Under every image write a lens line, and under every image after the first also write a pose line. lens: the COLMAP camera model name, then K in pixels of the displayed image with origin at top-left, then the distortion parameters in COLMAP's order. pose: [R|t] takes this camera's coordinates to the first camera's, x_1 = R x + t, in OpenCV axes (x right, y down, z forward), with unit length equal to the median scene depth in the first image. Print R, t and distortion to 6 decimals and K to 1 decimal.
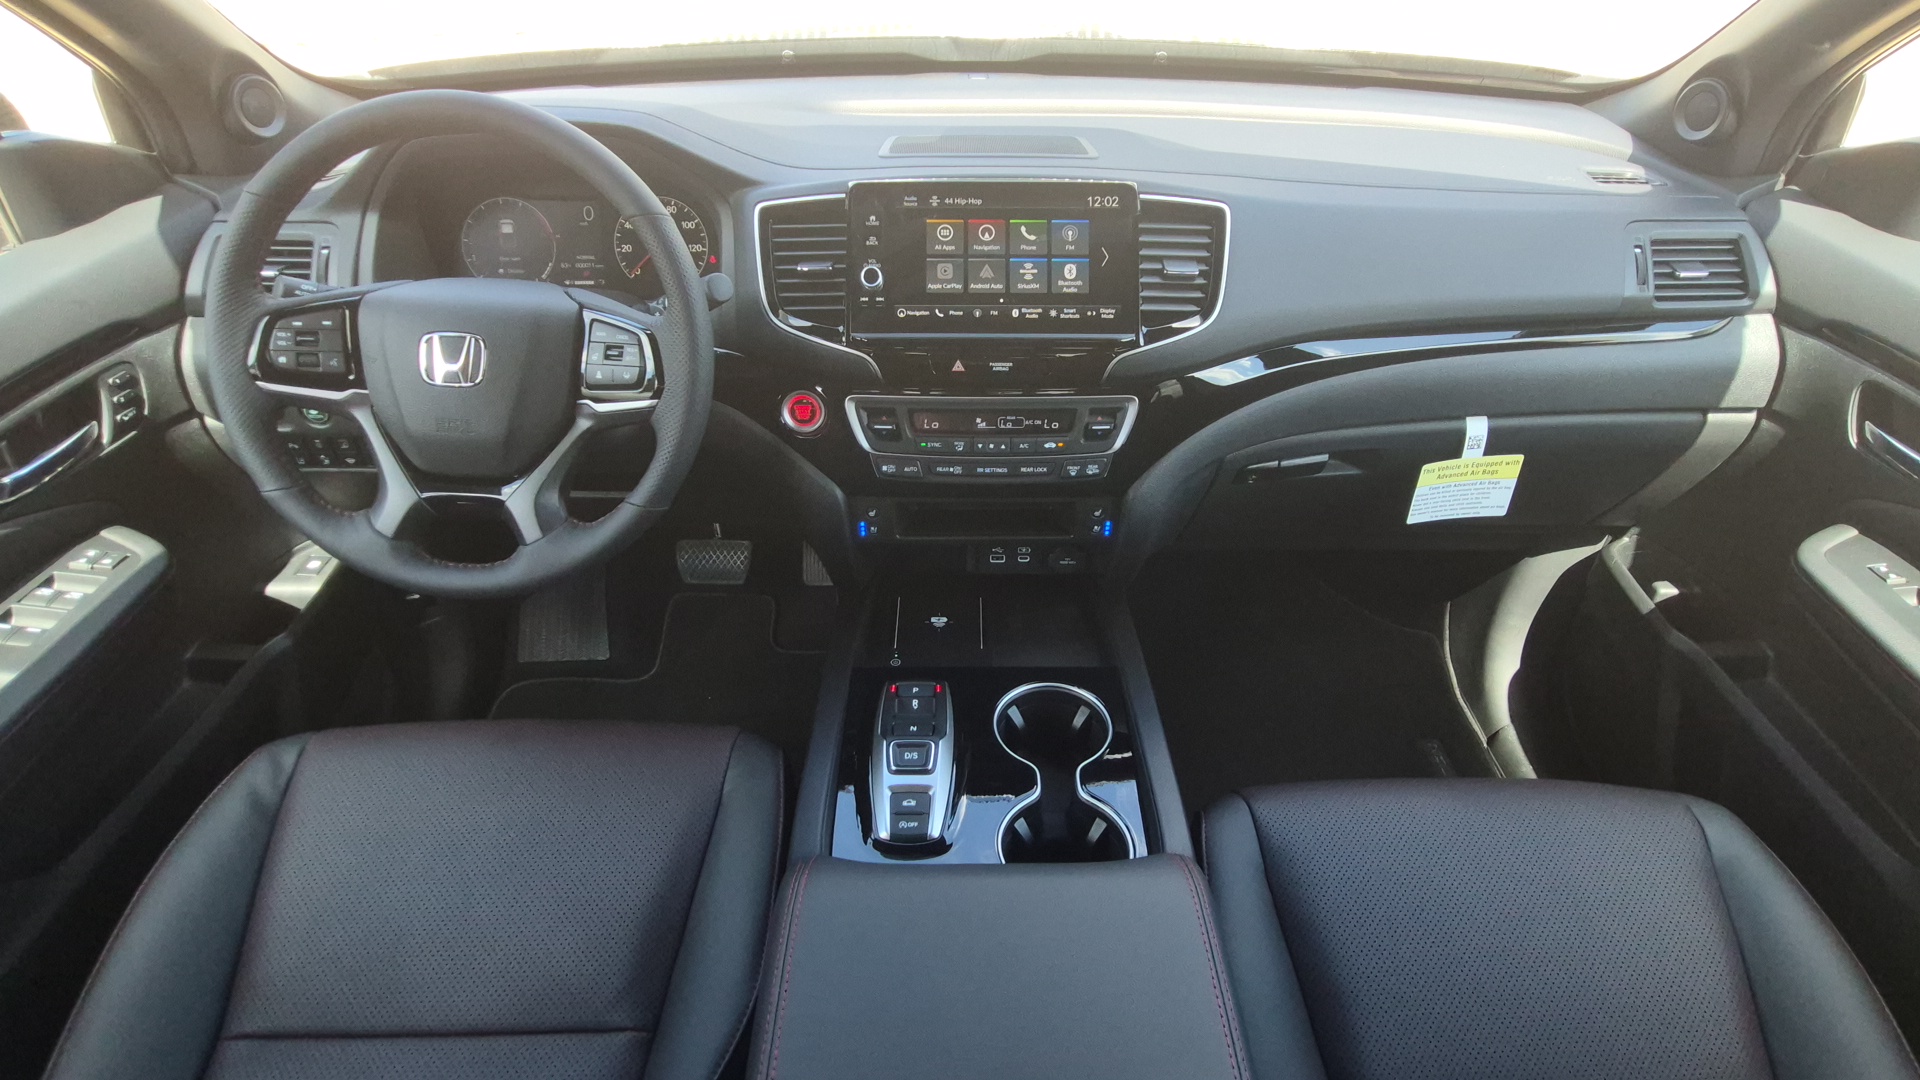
lens RADIAL K [[1016.3, 0, 974.2], [0, 1016.3, 537.0], [0, 0, 1]] dist [-0.017607, 0.001447]
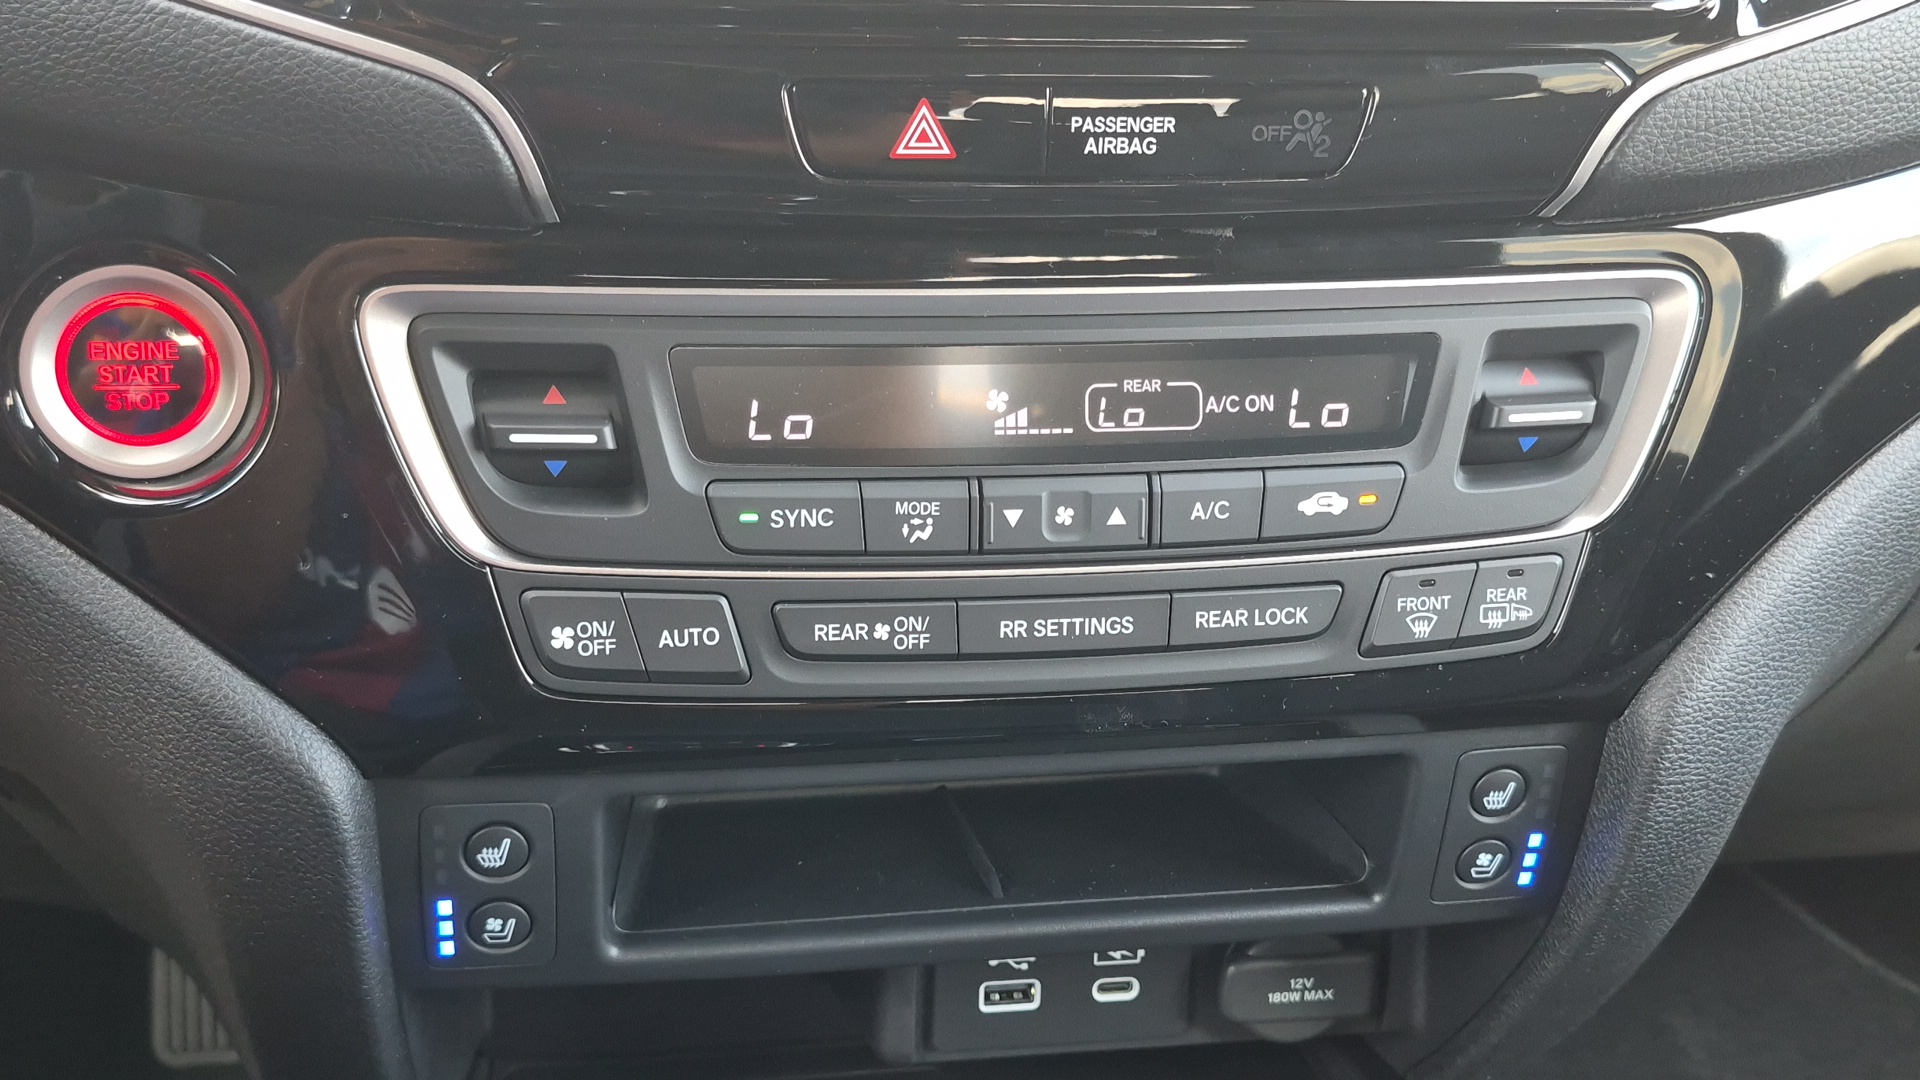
lens RADIAL K [[2230.6, 0, 951.3], [0, 2230.6, 537.6], [0, 0, 1]] dist [0.050497, 0.000000]
pose [[0.984341, -0.031585, 0.173422, -0.088534], [0.049683, 0.993642, -0.101034, -0.038291], [-0.169128, 0.108068, 0.979651, 0.542106]]
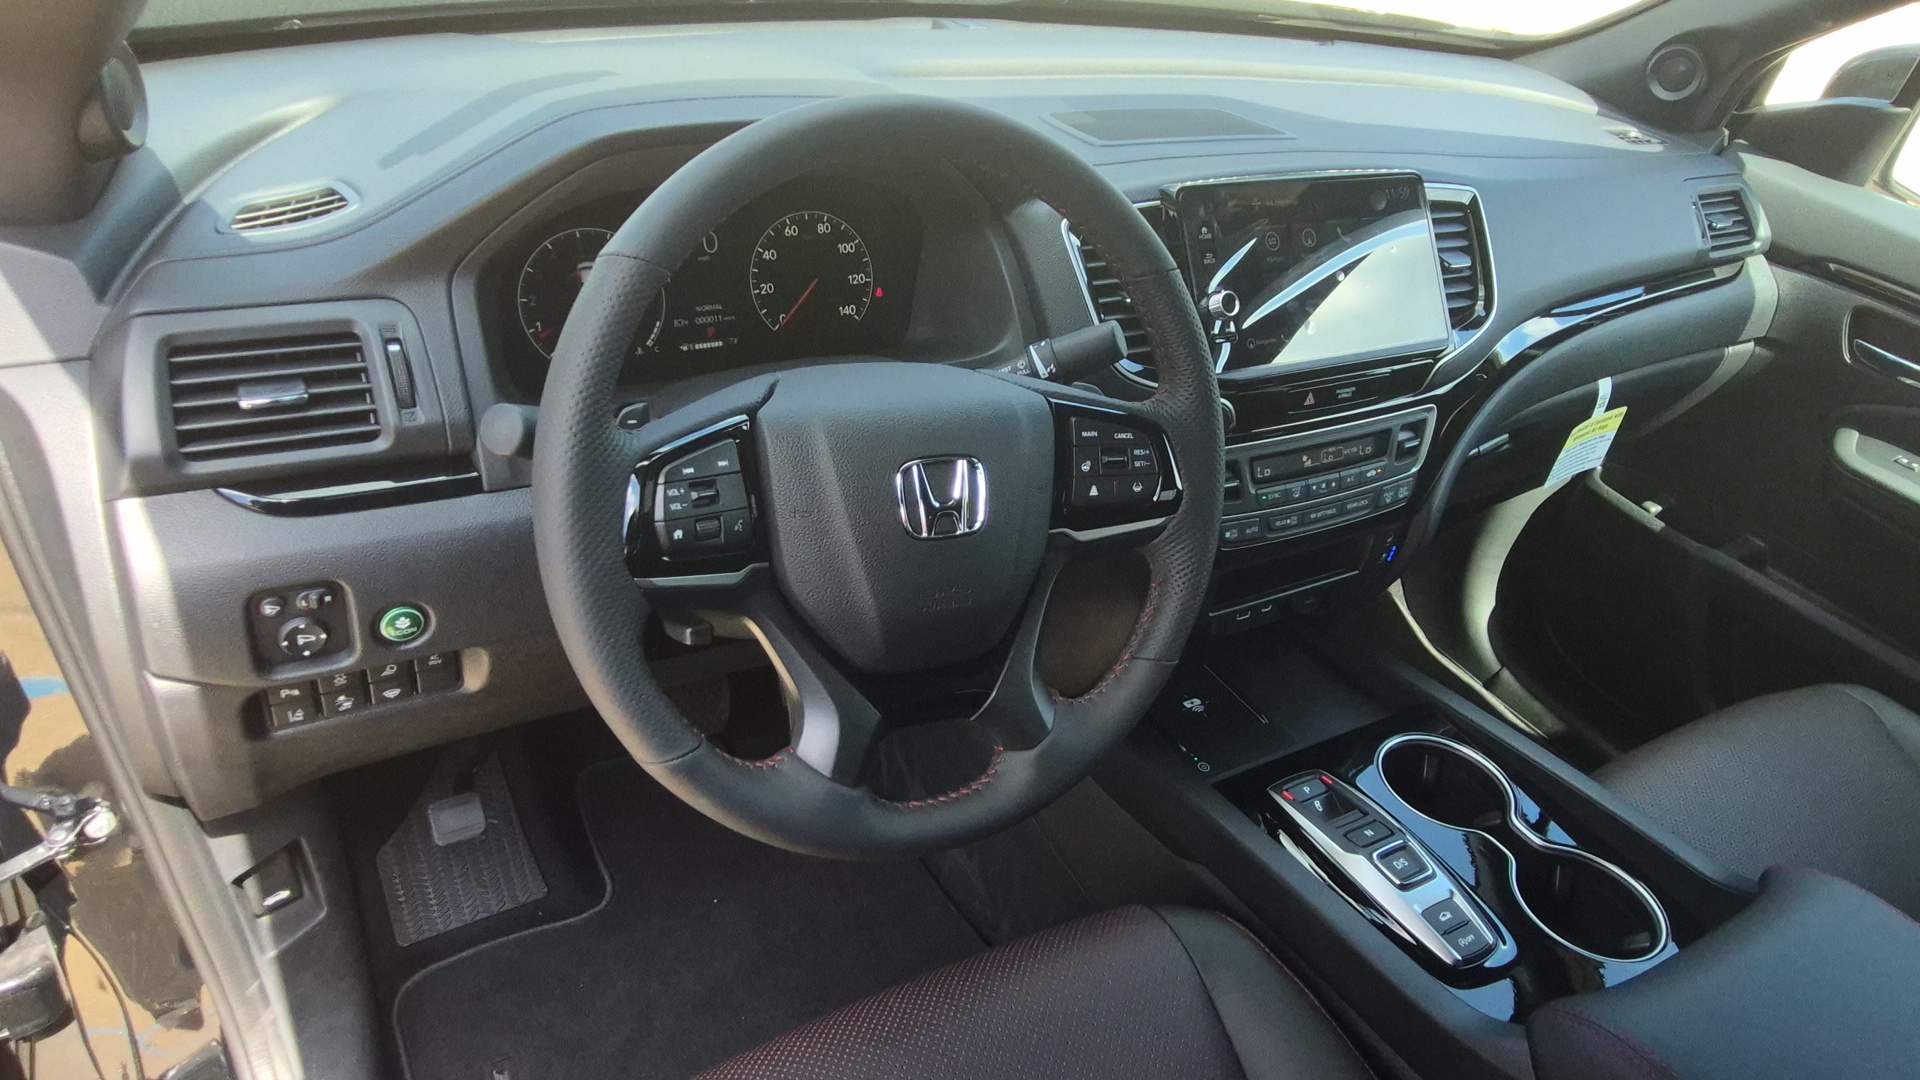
lens RADIAL K [[1211.6, 0, 964.1], [0, 1211.6, 537.9], [0, 0, 1]] dist [-0.020022, -0.002326]
pose [[0.862317, -0.189995, 0.469374, -0.725287], [0.184872, 0.981080, 0.057486, -0.160194], [-0.471415, 0.037202, 0.881126, 0.252156]]
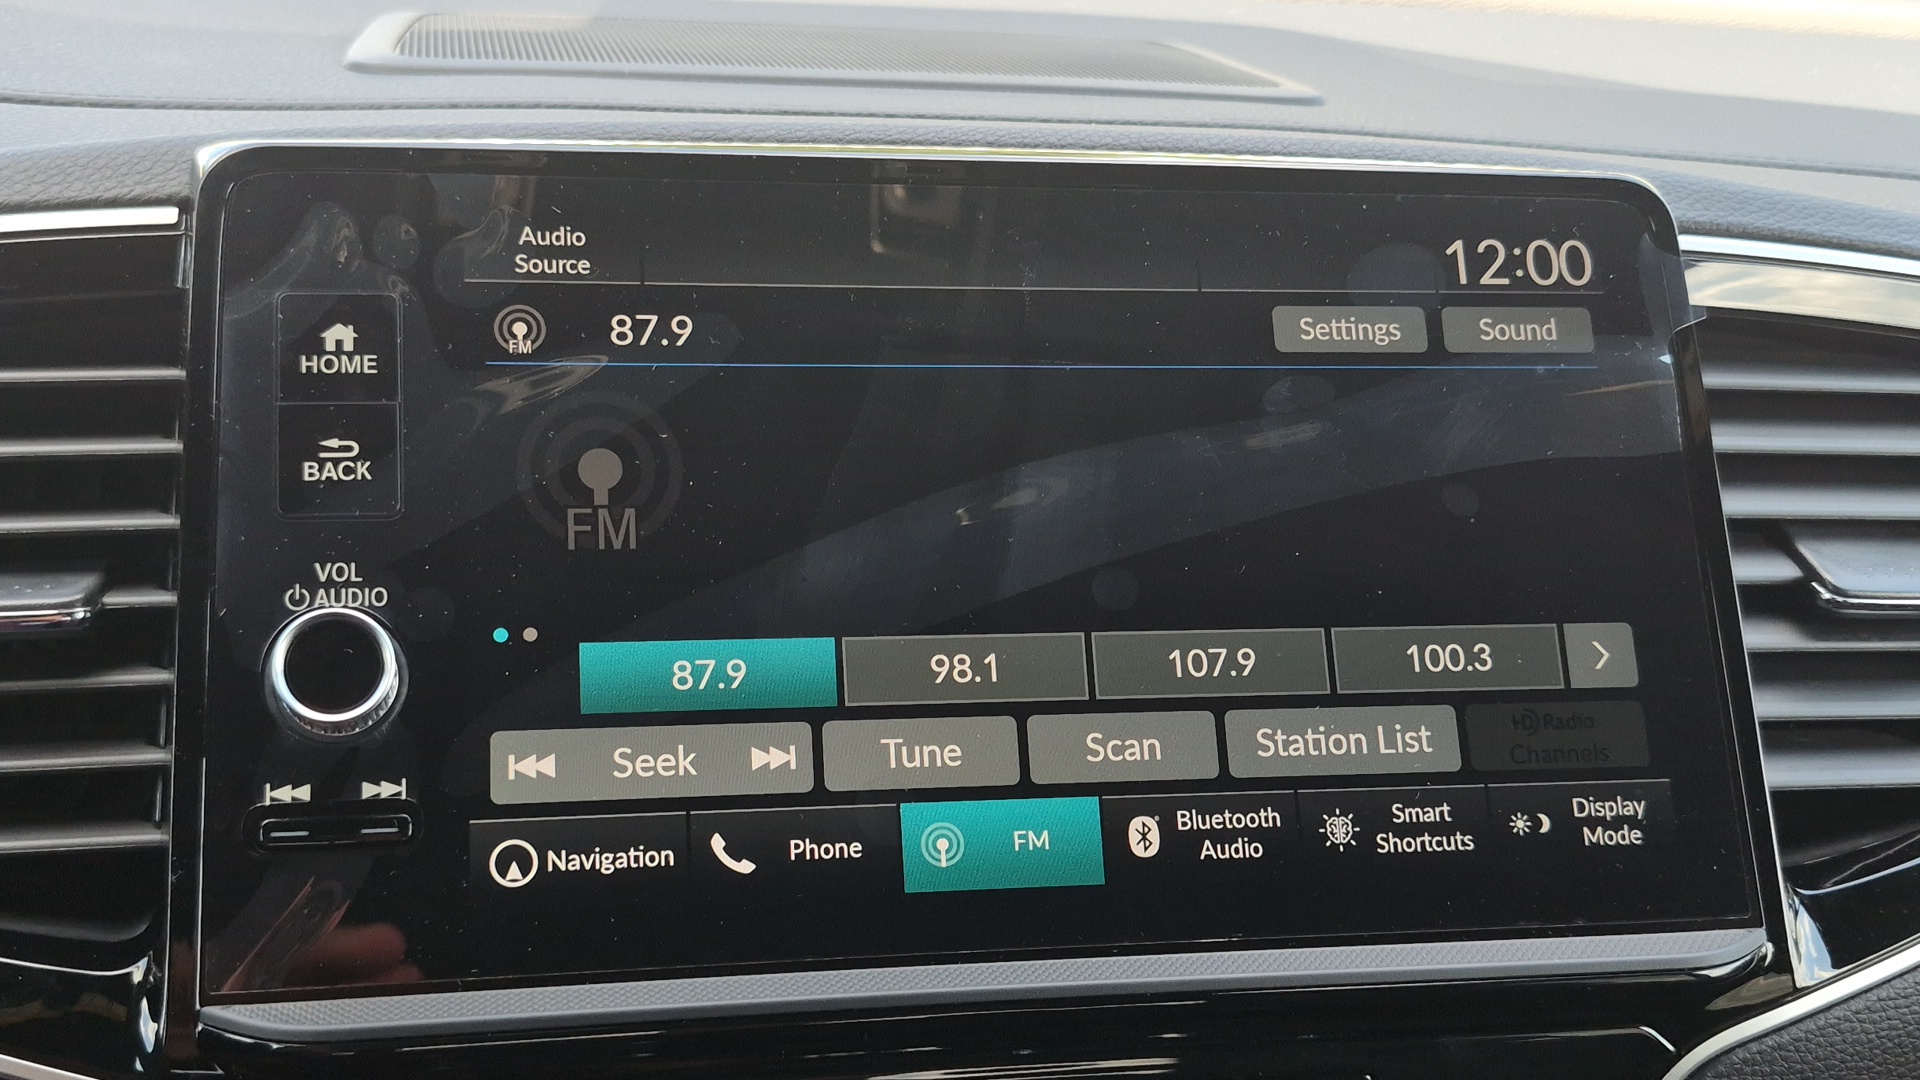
lens RADIAL K [[2230.6, 0, 956.0], [0, 2230.6, 541.3], [0, 0, 1]] dist [0.050497, 0.000000]
pose [[0.978527, -0.013278, 0.205691, -0.072490], [0.058223, 0.975088, -0.214039, -0.181493], [-0.197725, 0.221419, 0.954923, 0.587285]]
